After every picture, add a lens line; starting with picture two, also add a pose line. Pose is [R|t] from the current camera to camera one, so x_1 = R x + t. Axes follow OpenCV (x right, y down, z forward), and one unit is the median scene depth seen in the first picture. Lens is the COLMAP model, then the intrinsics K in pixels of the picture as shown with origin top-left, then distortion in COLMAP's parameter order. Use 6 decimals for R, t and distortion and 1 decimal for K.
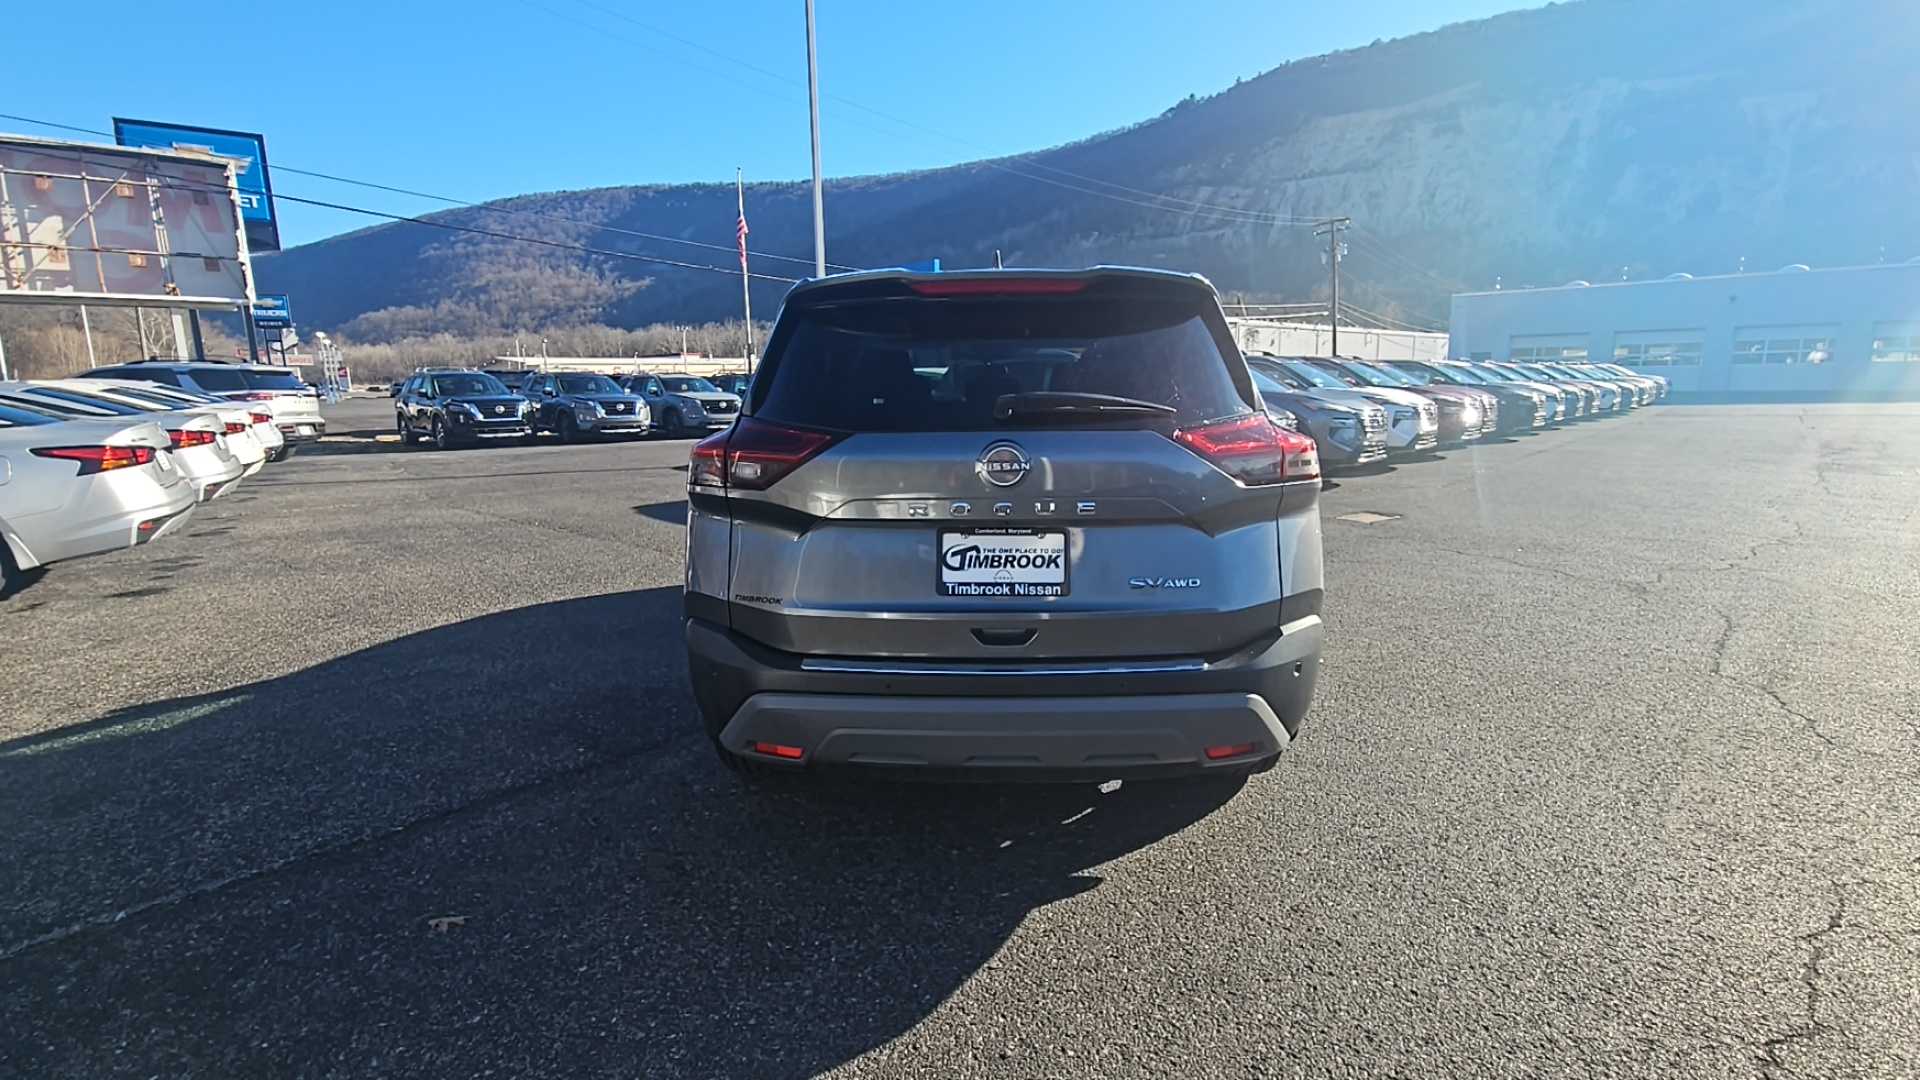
lens RADIAL K [[859.5, 0, 957.6], [0, 859.5, 535.5], [0, 0, 1]] dist [0.014952, -0.008538]
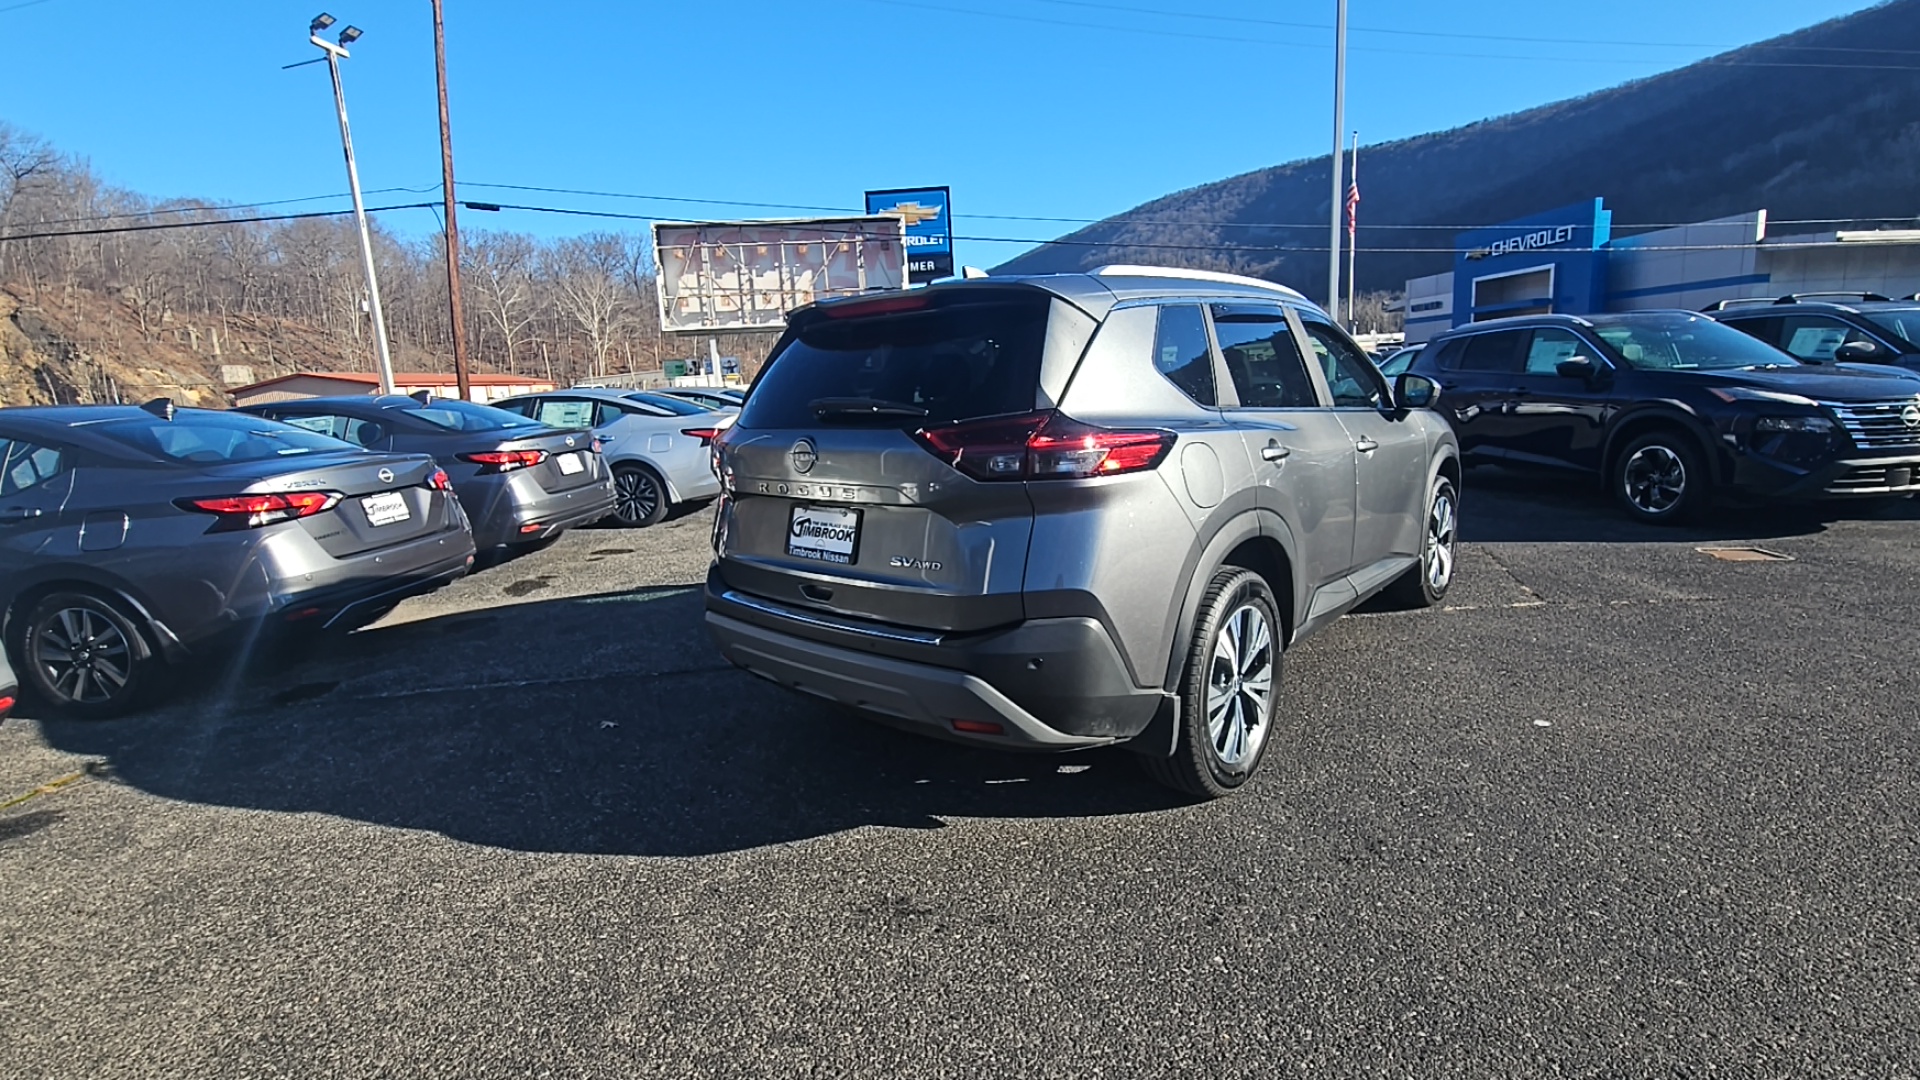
lens RADIAL K [[859.5, 0, 957.6], [0, 859.5, 535.5], [0, 0, 1]] dist [0.014952, -0.008538]
pose [[0.776410, 0.085938, -0.624341, 0.106550], [-0.073422, 0.996248, 0.045825, -0.004033], [0.625937, 0.010262, 0.779806, 0.015779]]
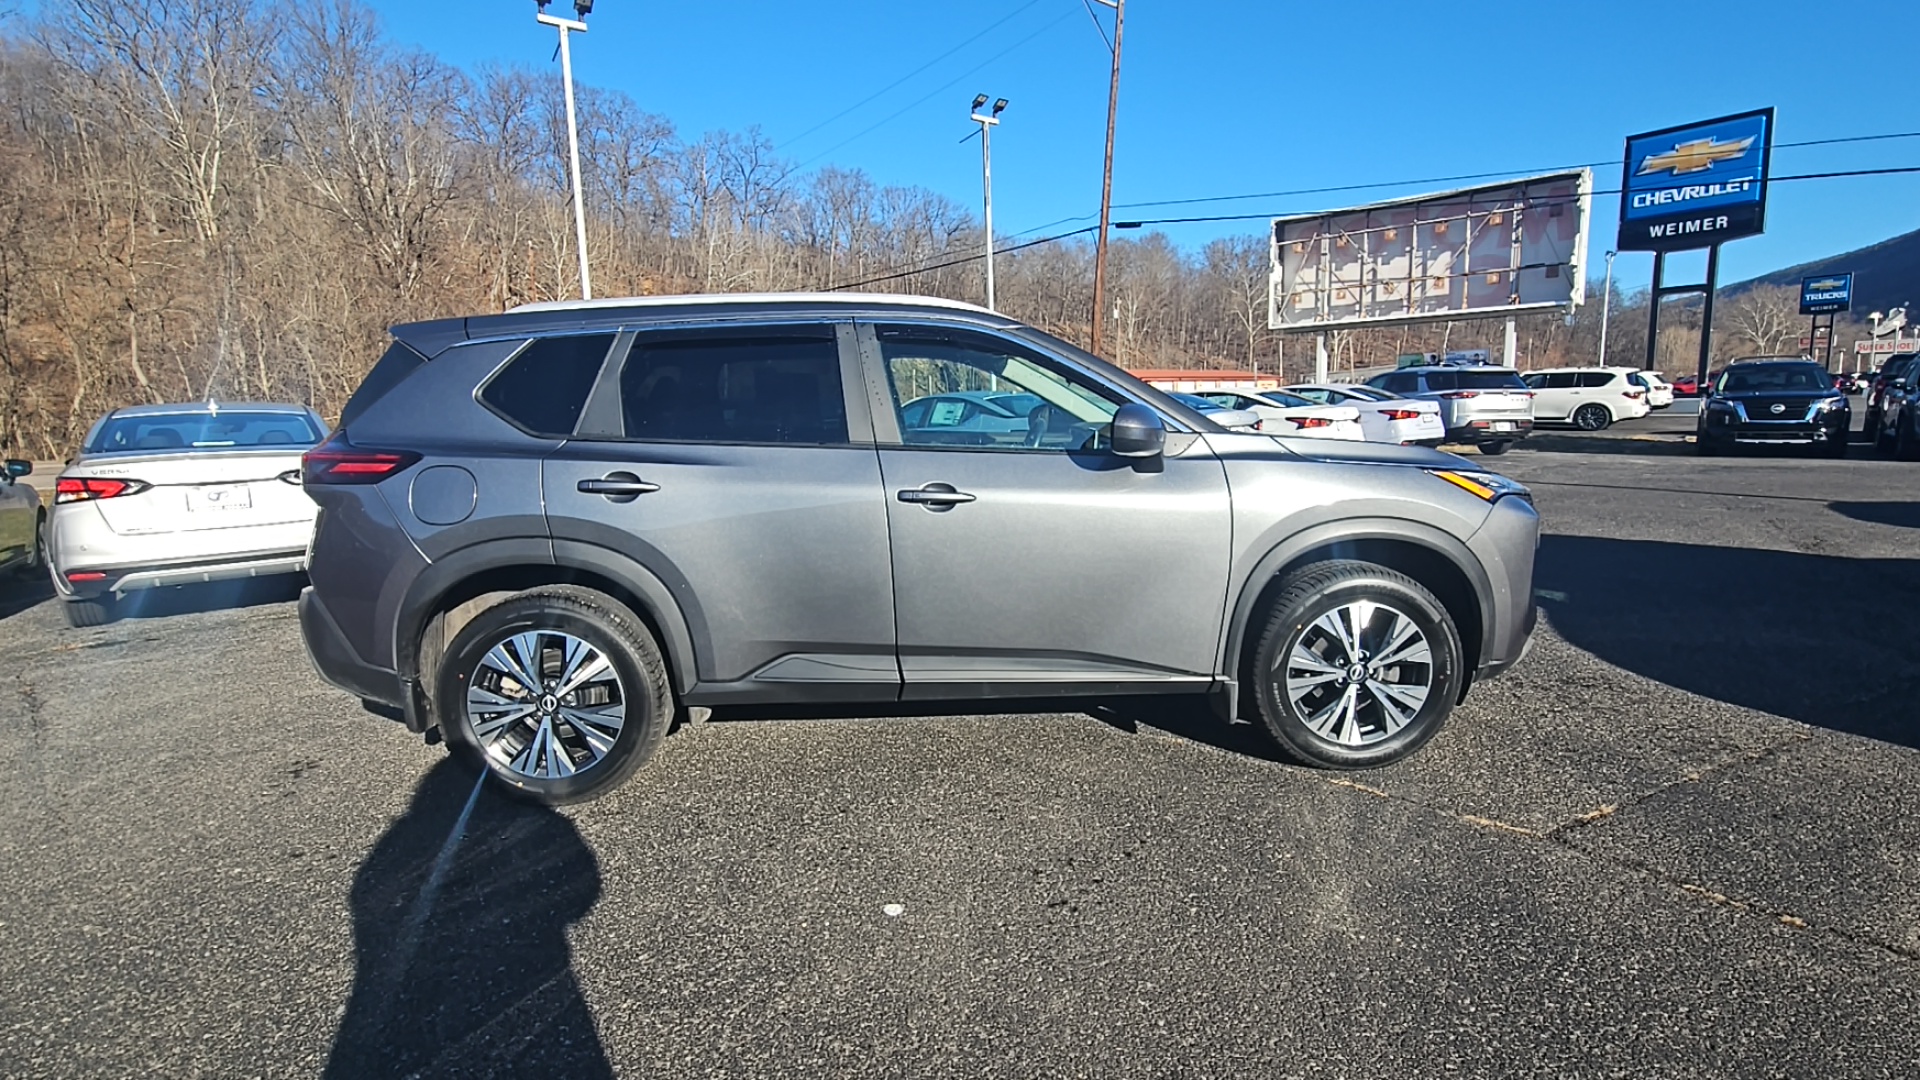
lens RADIAL K [[859.5, 0, 957.6], [0, 859.5, 535.5], [0, 0, 1]] dist [0.014952, -0.008538]
pose [[0.080051, 0.158716, -0.984074, 0.203340], [-0.150145, 0.977898, 0.145506, -0.037003], [0.985418, 0.136106, 0.102112, 0.208756]]
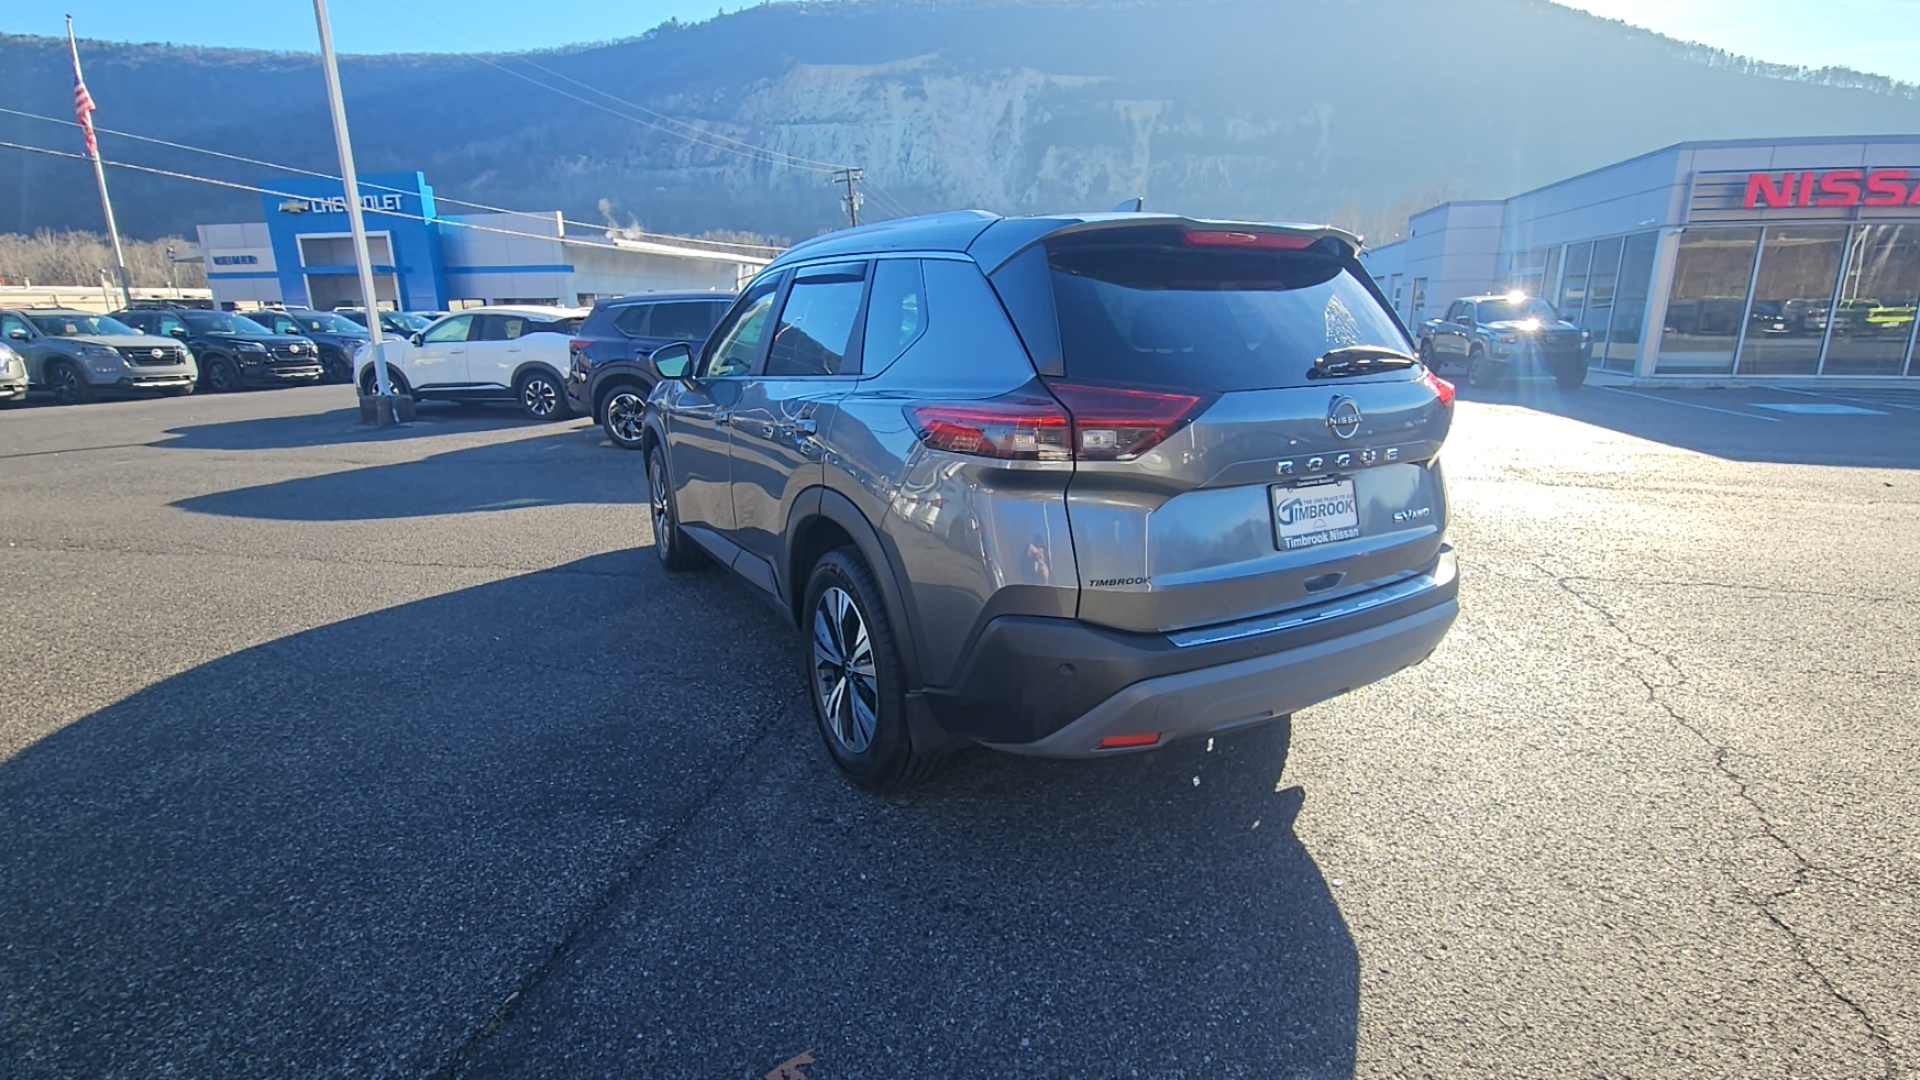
lens RADIAL K [[859.5, 0, 957.6], [0, 859.5, 535.5], [0, 0, 1]] dist [0.014952, -0.008538]
pose [[0.859035, -0.117376, 0.498279, -0.091085], [0.085046, 0.992555, 0.087189, -0.007360], [-0.504803, -0.032521, 0.862622, 0.034312]]
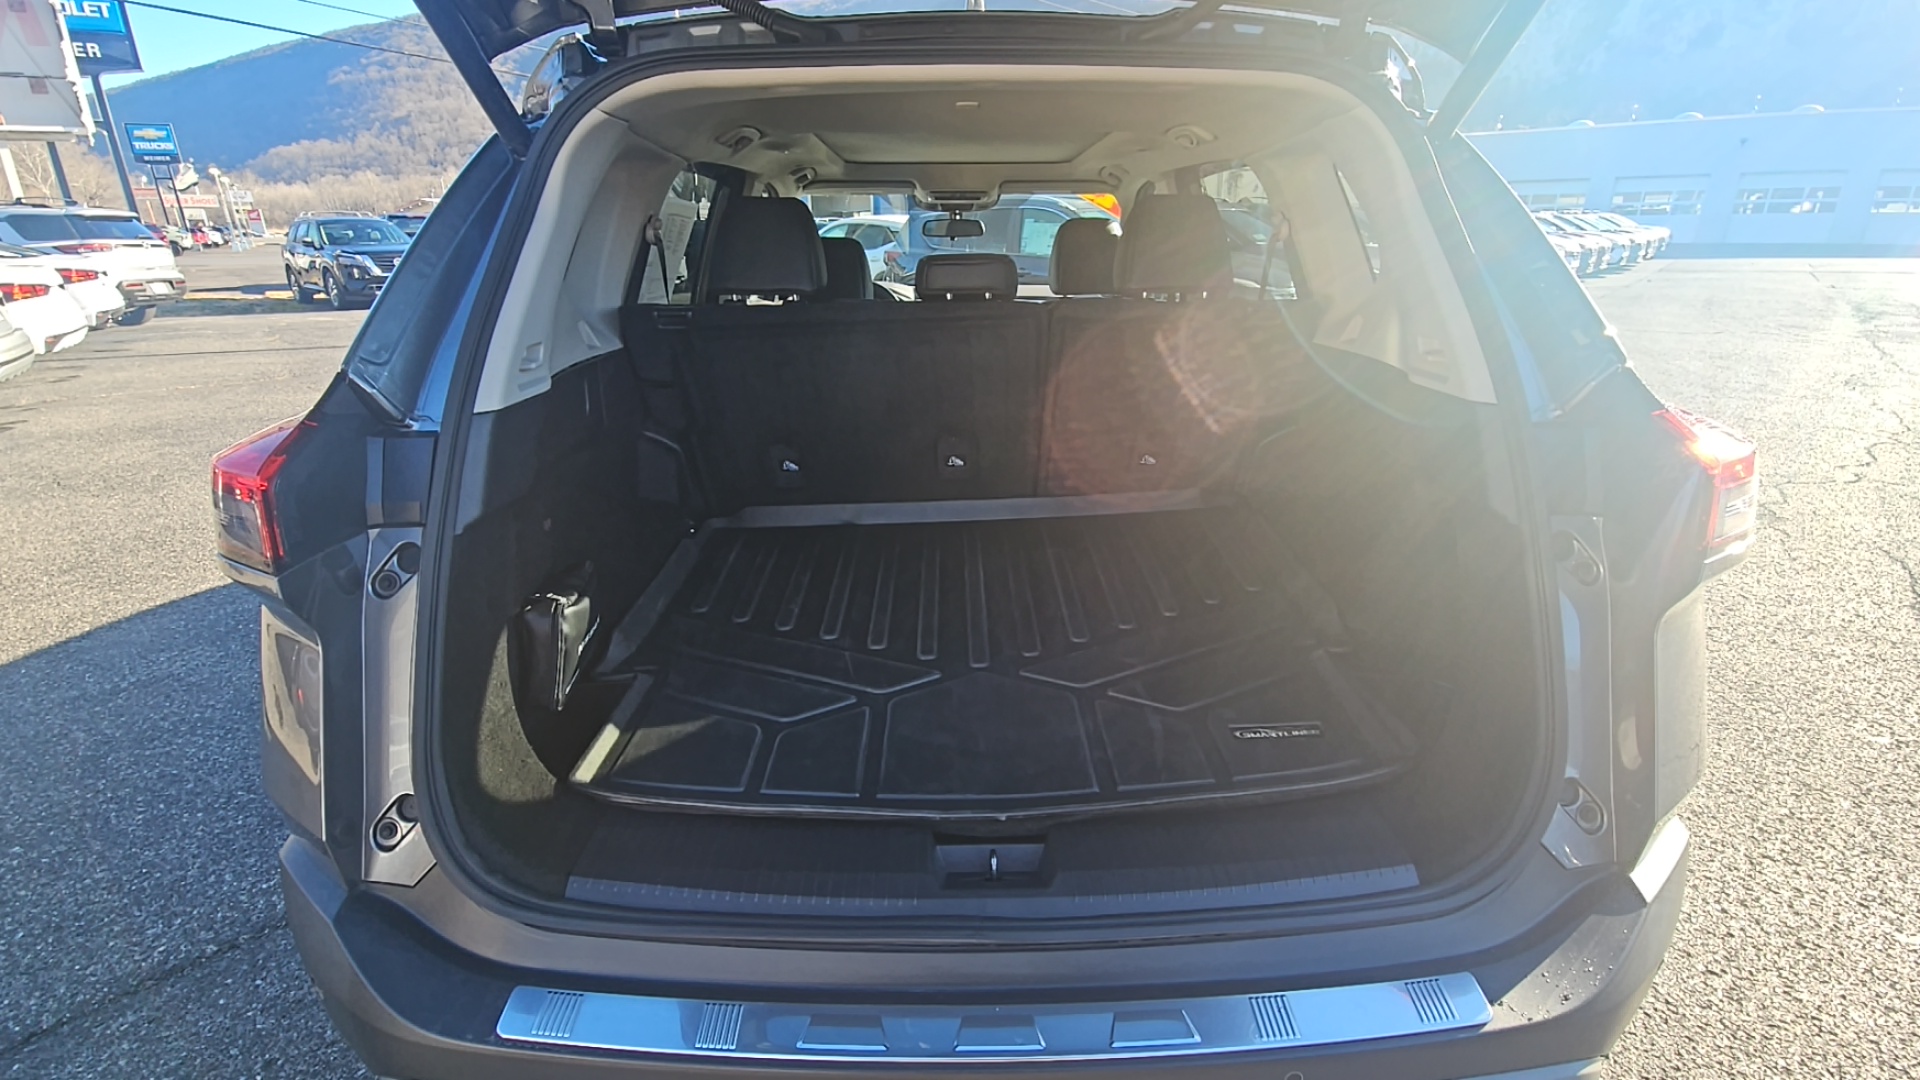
lens RADIAL K [[859.5, 0, 957.6], [0, 859.5, 535.5], [0, 0, 1]] dist [0.014952, -0.008538]
pose [[0.999302, -0.008633, 0.036355, 0.002260], [0.002545, 0.986408, 0.164296, -0.015406], [-0.037279, -0.164088, 0.985741, 0.069025]]
